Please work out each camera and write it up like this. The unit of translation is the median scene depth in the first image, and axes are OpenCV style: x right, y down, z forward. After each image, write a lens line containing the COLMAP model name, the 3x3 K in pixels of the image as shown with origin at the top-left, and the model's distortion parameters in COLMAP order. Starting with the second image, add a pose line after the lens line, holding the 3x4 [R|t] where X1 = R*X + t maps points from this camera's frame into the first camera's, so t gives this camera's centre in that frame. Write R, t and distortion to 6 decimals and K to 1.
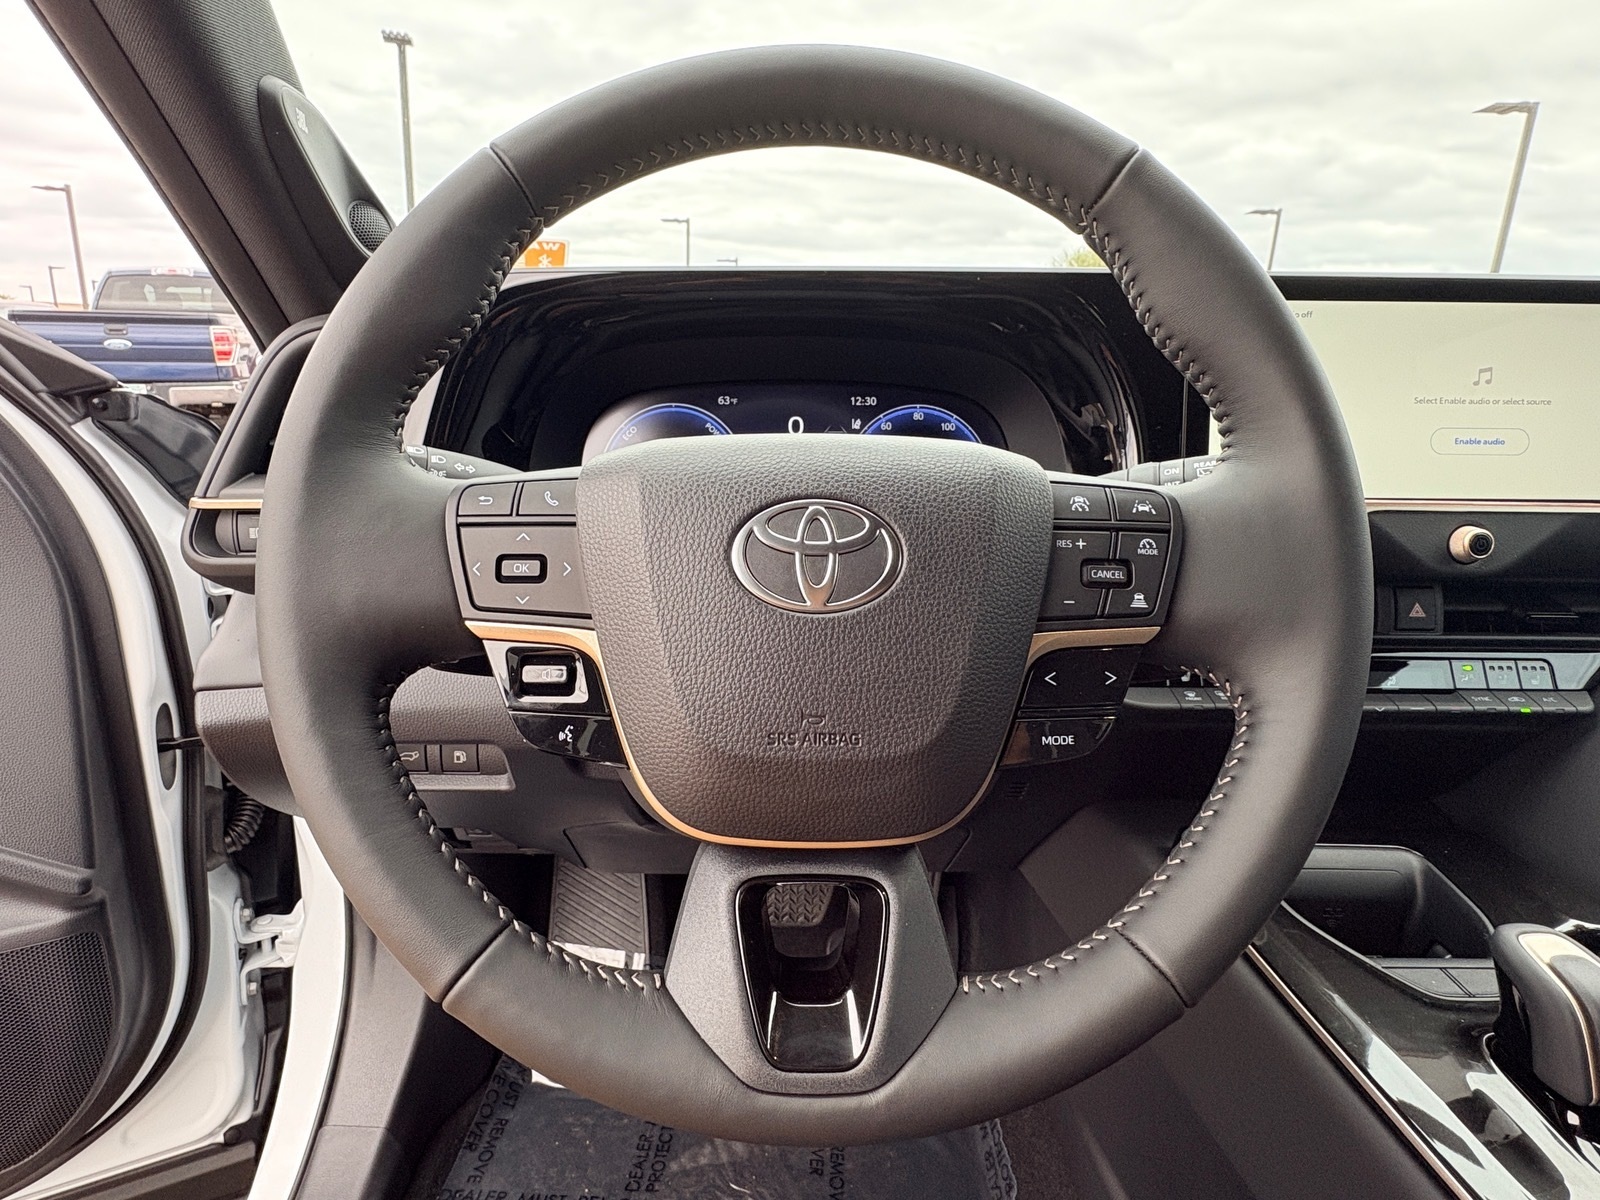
lens RADIAL K [[877.7, 0, 774.1], [0, 877.7, 598.4], [0, 0, 1]] dist [-0.005824, -0.000048]
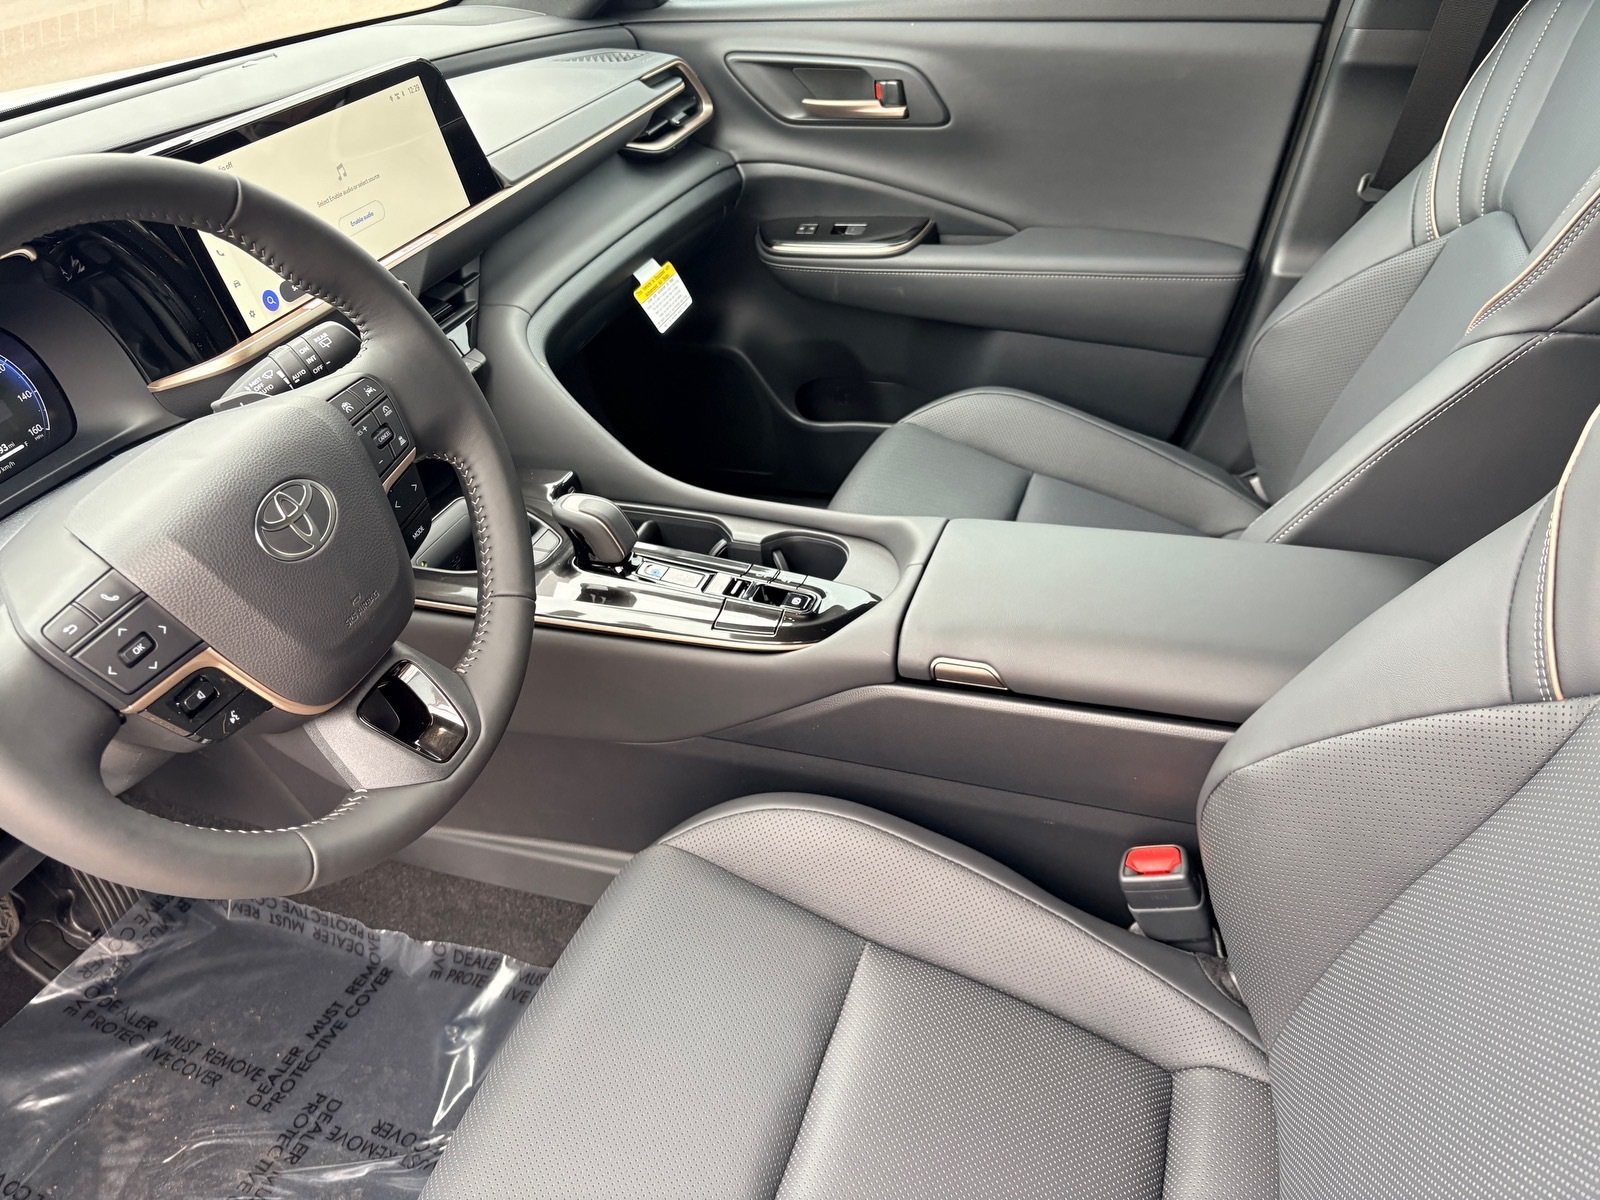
lens RADIAL K [[1216.0, 0, 795.9], [0, 1216.0, 604.4], [0, 0, 1]] dist [0.000827, -0.005365]
pose [[0.334573, -0.562373, 0.756173, -1.046447], [0.335842, 0.820886, 0.461905, -0.458361], [-0.880495, 0.099414, 0.463515, -0.613246]]
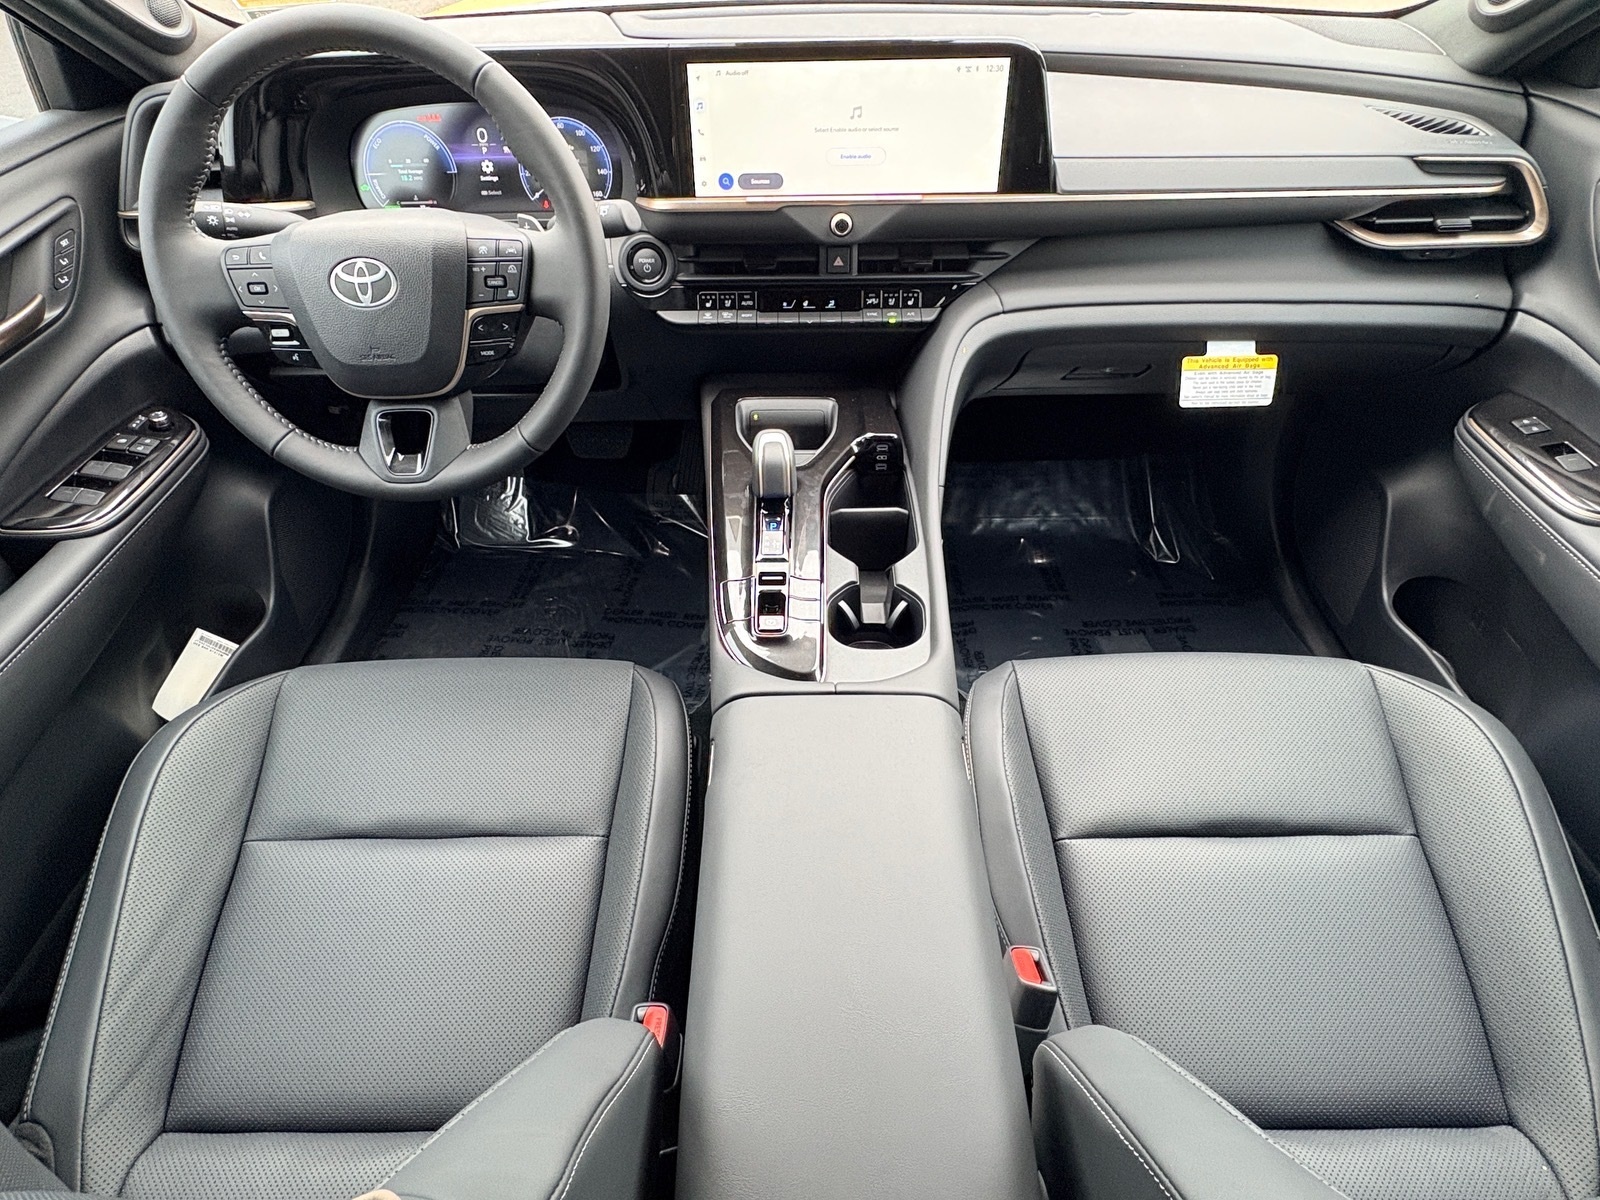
lens RADIAL K [[870.0, 0, 793.8], [0, 870.0, 610.0], [0, 0, 1]] dist [-0.005662, -0.000497]
pose [[0.999727, -0.008519, -0.021775, 0.969922], [0.017808, 0.880923, 0.472925, -0.276693], [0.015154, -0.473183, 0.880834, -1.206400]]
